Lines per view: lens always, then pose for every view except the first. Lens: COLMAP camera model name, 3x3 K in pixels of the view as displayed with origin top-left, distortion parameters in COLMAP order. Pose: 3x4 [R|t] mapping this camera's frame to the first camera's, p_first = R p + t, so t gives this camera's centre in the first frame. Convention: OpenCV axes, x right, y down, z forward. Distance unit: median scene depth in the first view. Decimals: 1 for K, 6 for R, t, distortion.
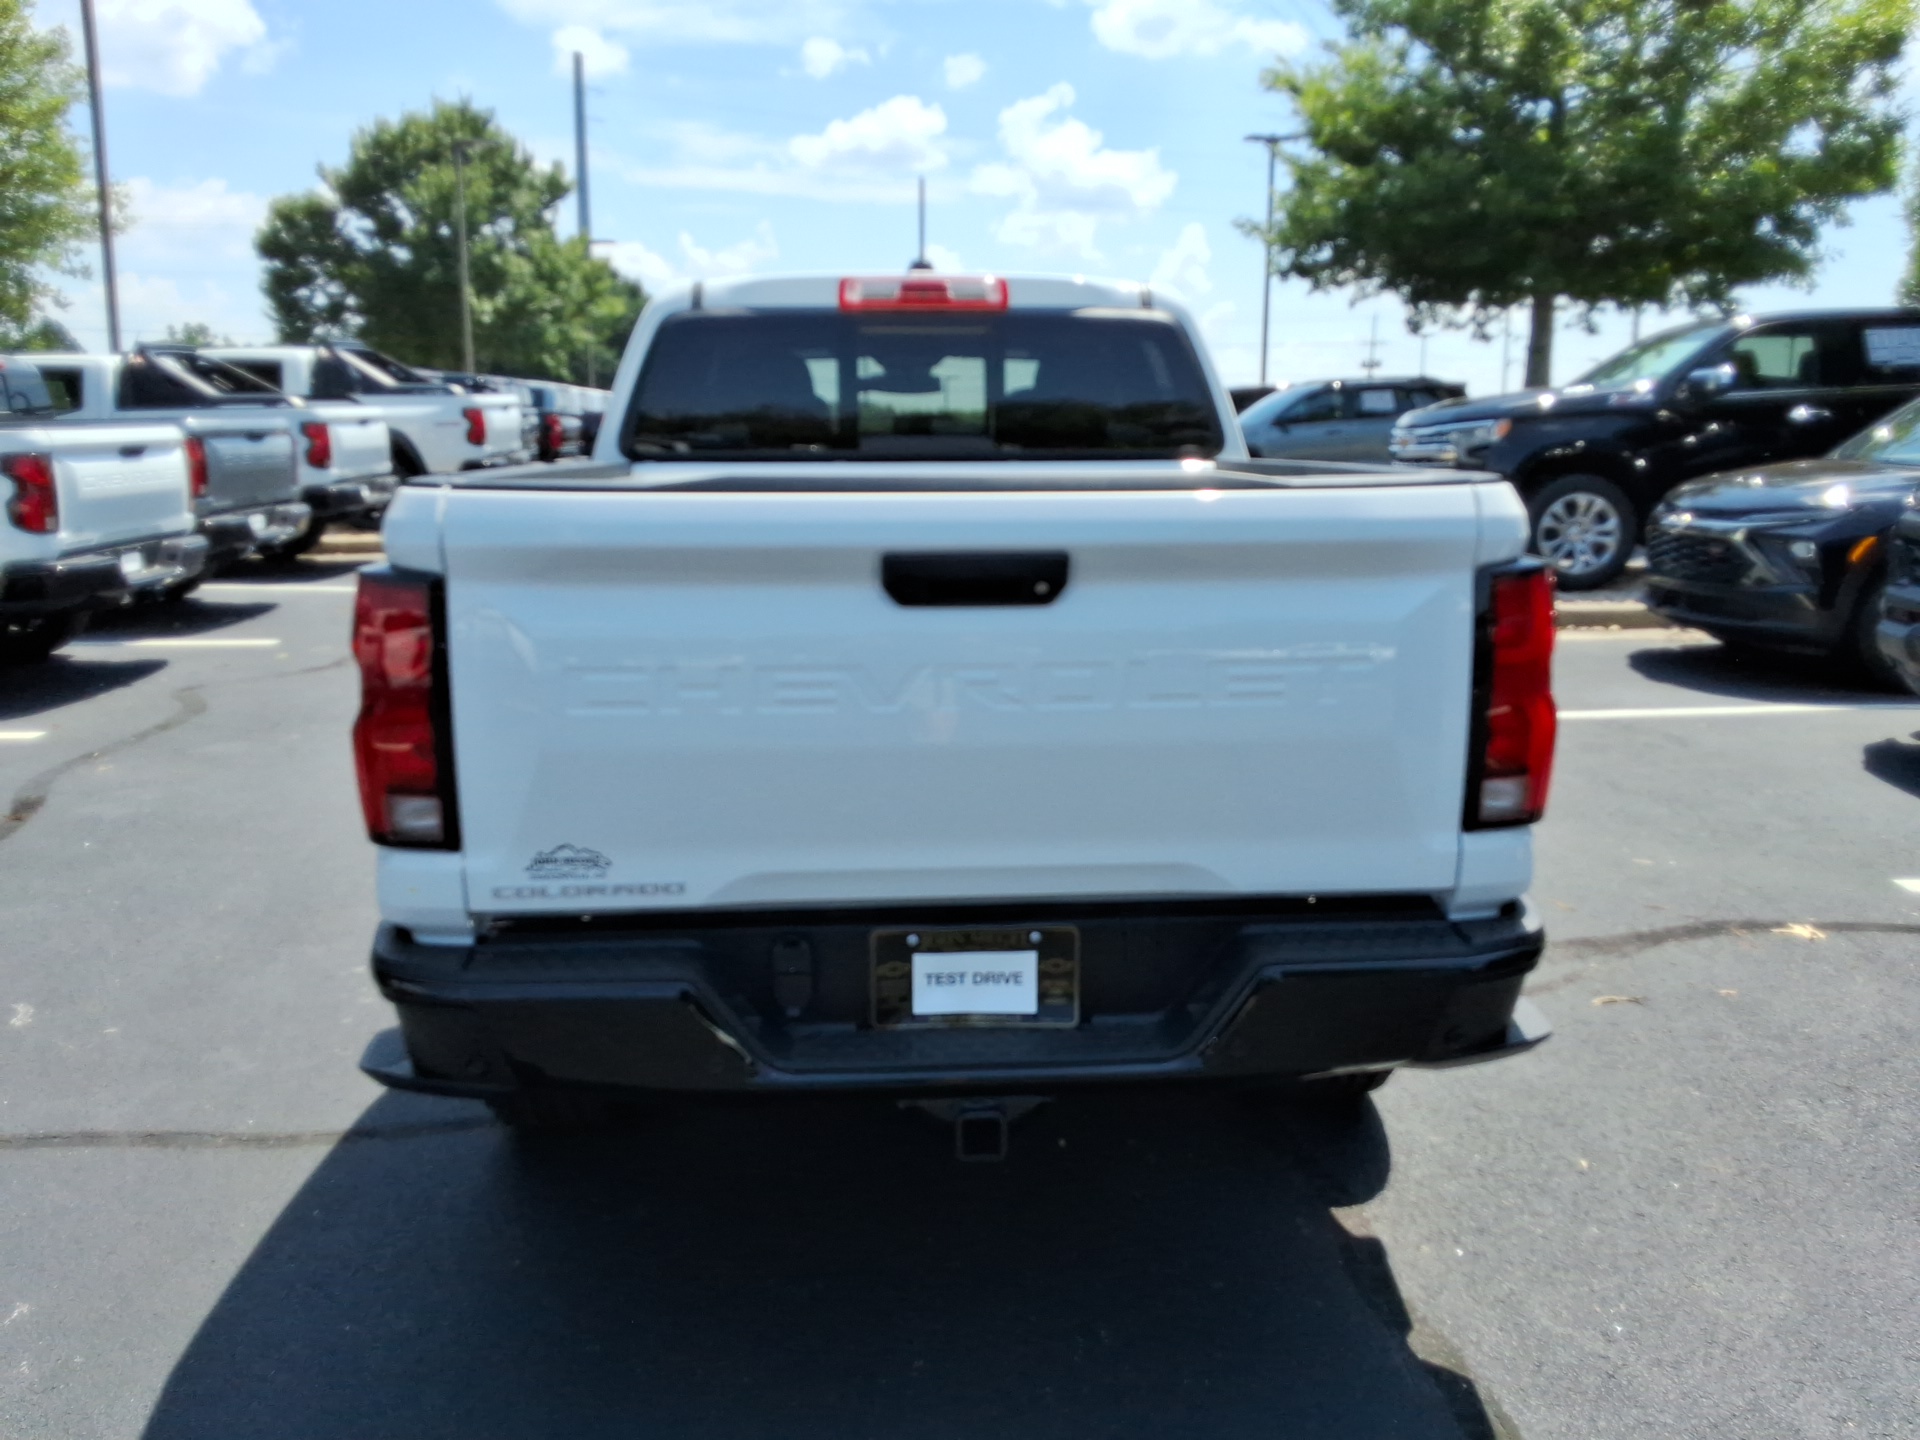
lens RADIAL K [[1532.0, 0, 980.6], [0, 1532.0, 716.0], [0, 0, 1]] dist [0.116740, -0.164263]
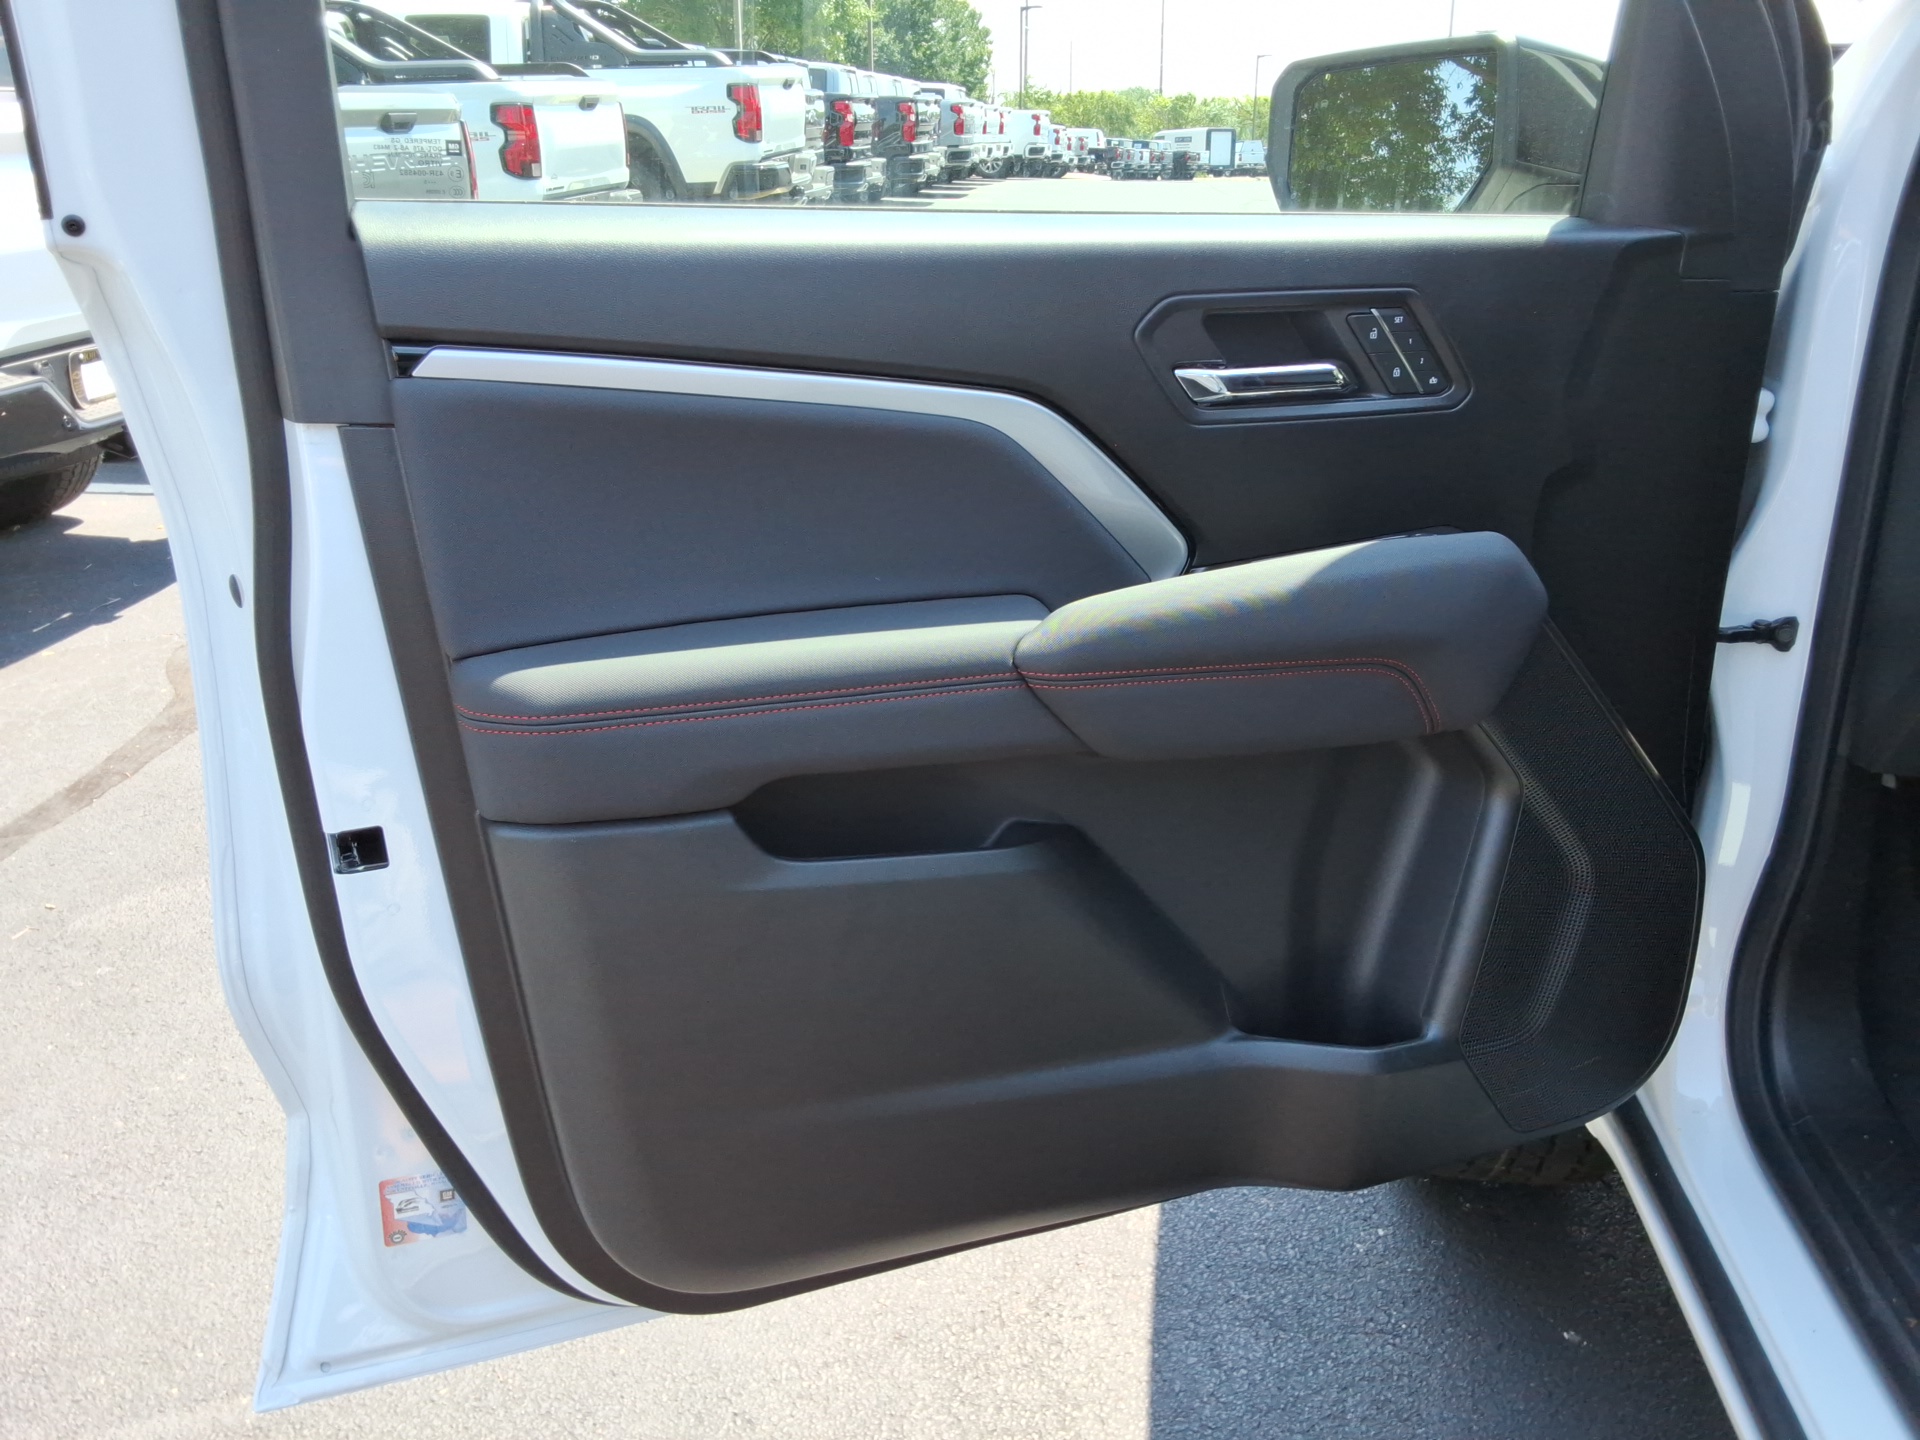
lens RADIAL K [[1554.8, 0, 981.1], [0, 1554.8, 710.6], [0, 0, 1]] dist [0.117347, -0.189708]
pose [[0.985351, 0.051259, -0.162655, -0.091018], [-0.022501, 0.984498, 0.173945, -0.046739], [0.169049, -0.167737, 0.971229, 0.279559]]
